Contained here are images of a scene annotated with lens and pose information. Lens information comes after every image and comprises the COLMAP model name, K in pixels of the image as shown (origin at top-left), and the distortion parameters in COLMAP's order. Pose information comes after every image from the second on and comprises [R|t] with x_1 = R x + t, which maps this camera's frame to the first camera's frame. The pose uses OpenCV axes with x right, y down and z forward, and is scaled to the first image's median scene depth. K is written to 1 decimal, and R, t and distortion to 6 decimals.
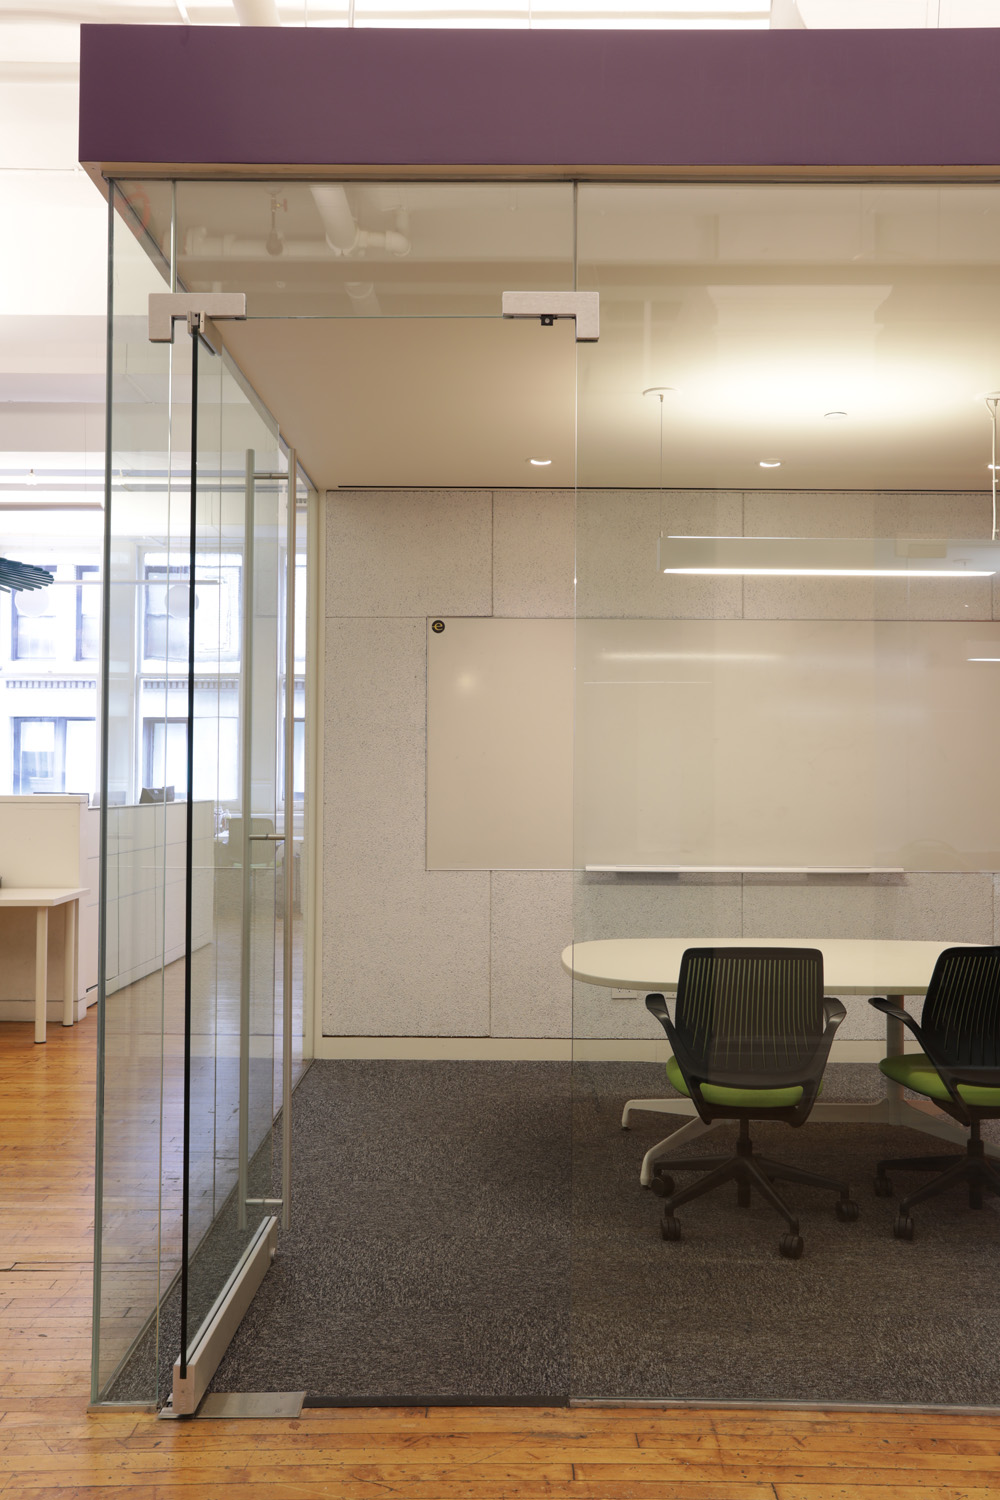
lens RADIAL K [[1237.9, 0, 500.0], [0, 1237.9, 750.0], [0, 0, 1]] dist [-0.022497, 0.083461]
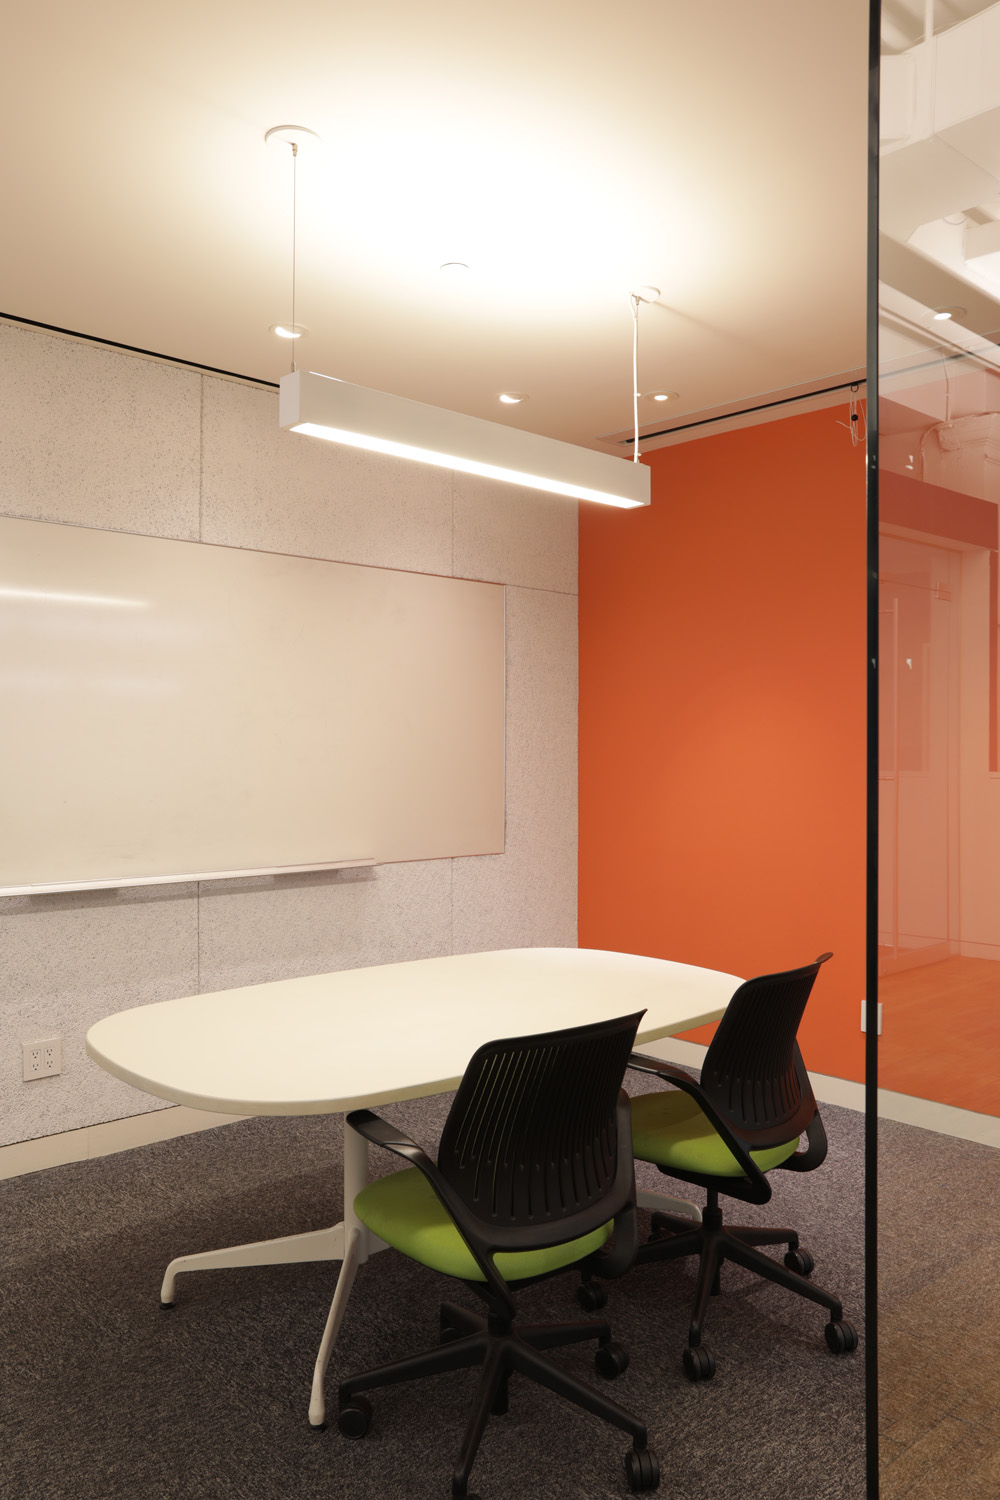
lens RADIAL K [[1120.4, 0, 500.0], [0, 1120.4, 750.0], [0, 0, 1]] dist [-0.044537, 0.085932]
pose [[0.730688, -0.003735, 0.682702, -0.202039], [-0.009879, 0.999822, 0.016043, 0.011059], [-0.682640, -0.018467, 0.730521, 0.575198]]
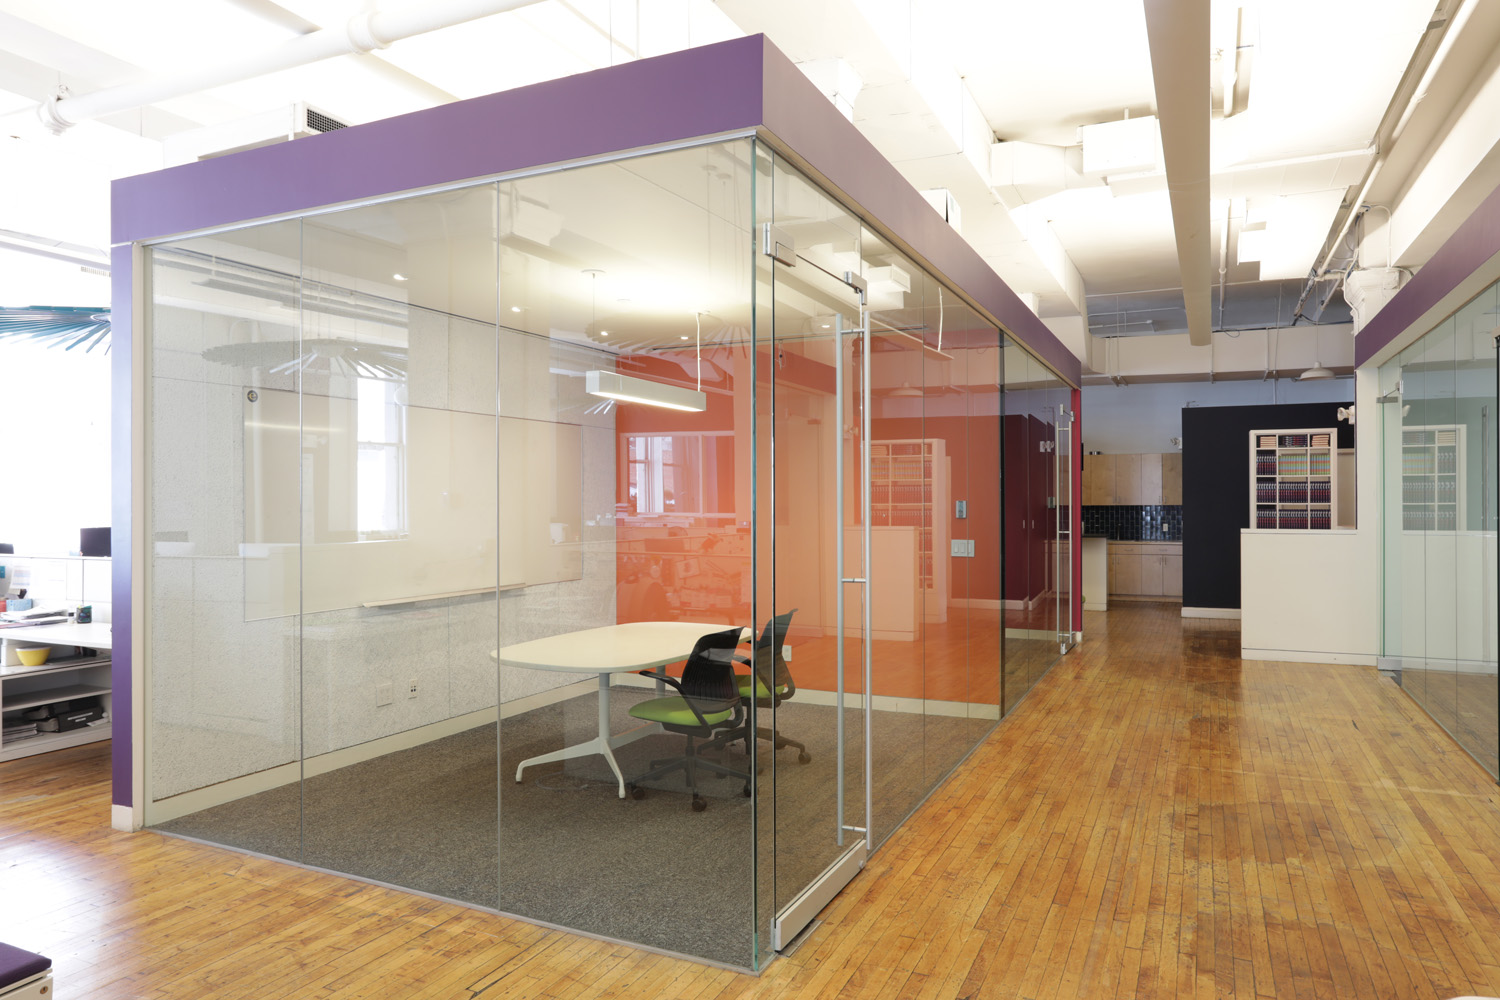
lens RADIAL K [[989.8, 0, 750.0], [0, 989.8, 500.0], [0, 0, 1]] dist [-0.005351, -0.001085]
pose [[0.426670, -0.006553, 0.904384, -0.977986], [-0.010436, 0.999871, 0.012169, -0.036306], [-0.904347, -0.014630, 0.426547, 0.358019]]
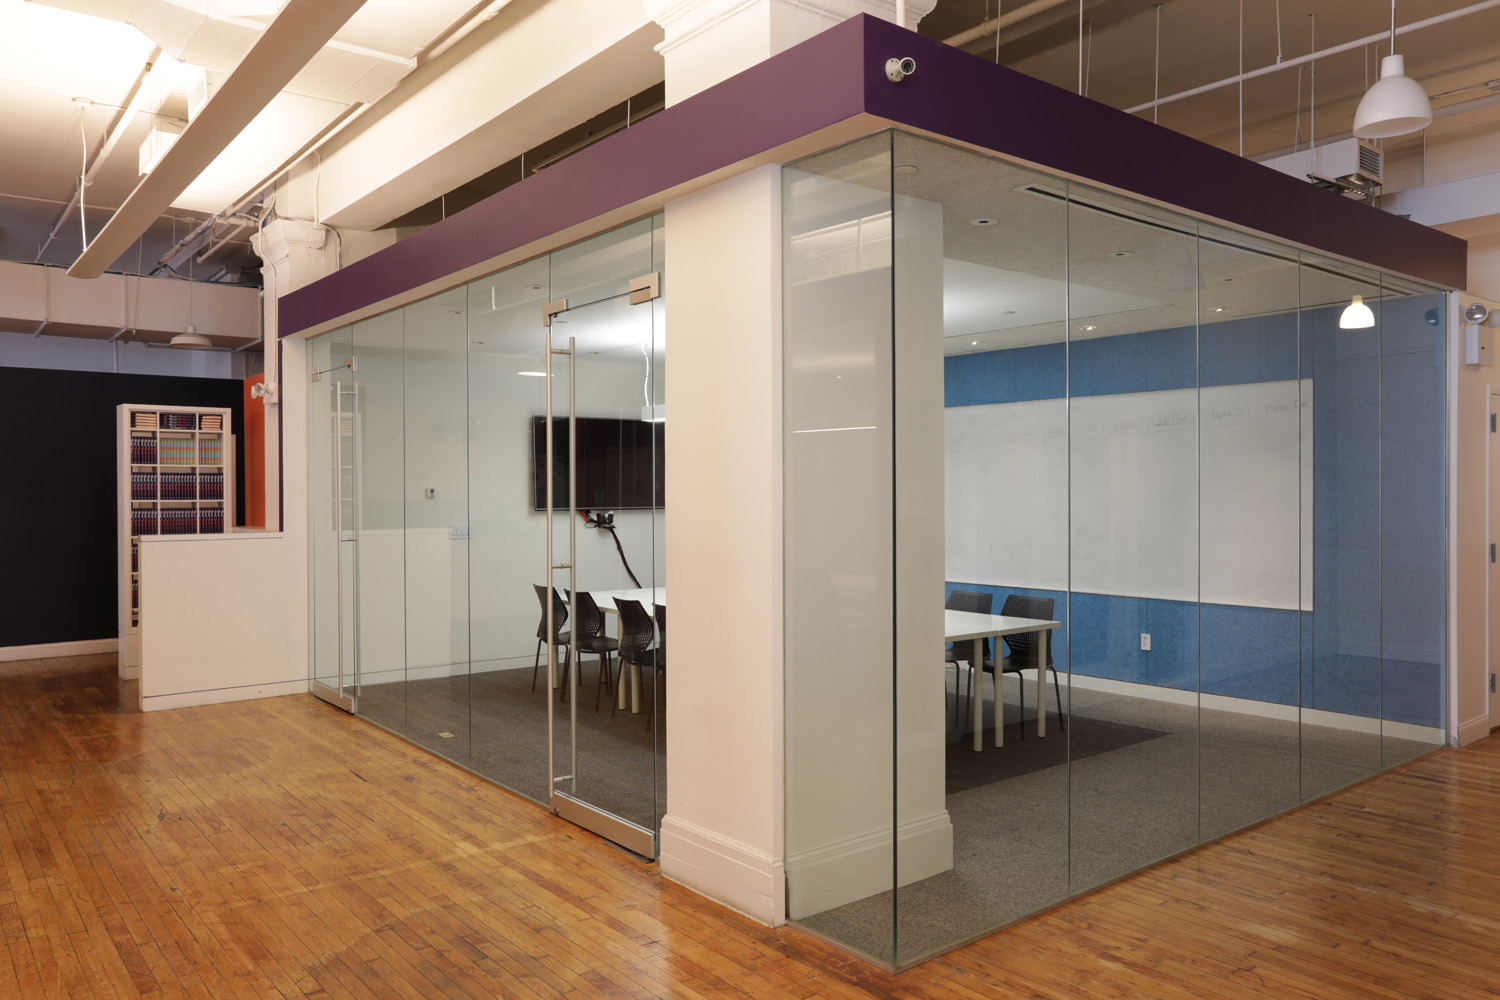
lens RADIAL K [[1102.4, 0, 750.0], [0, 1102.4, 500.0], [0, 0, 1]] dist [-0.049673, 0.067700]
pose [[-0.618955, -0.010624, 0.785355, -0.525563], [-0.012413, 0.999916, 0.003743, -0.034737], [-0.785329, -0.007432, -0.619035, 0.649919]]
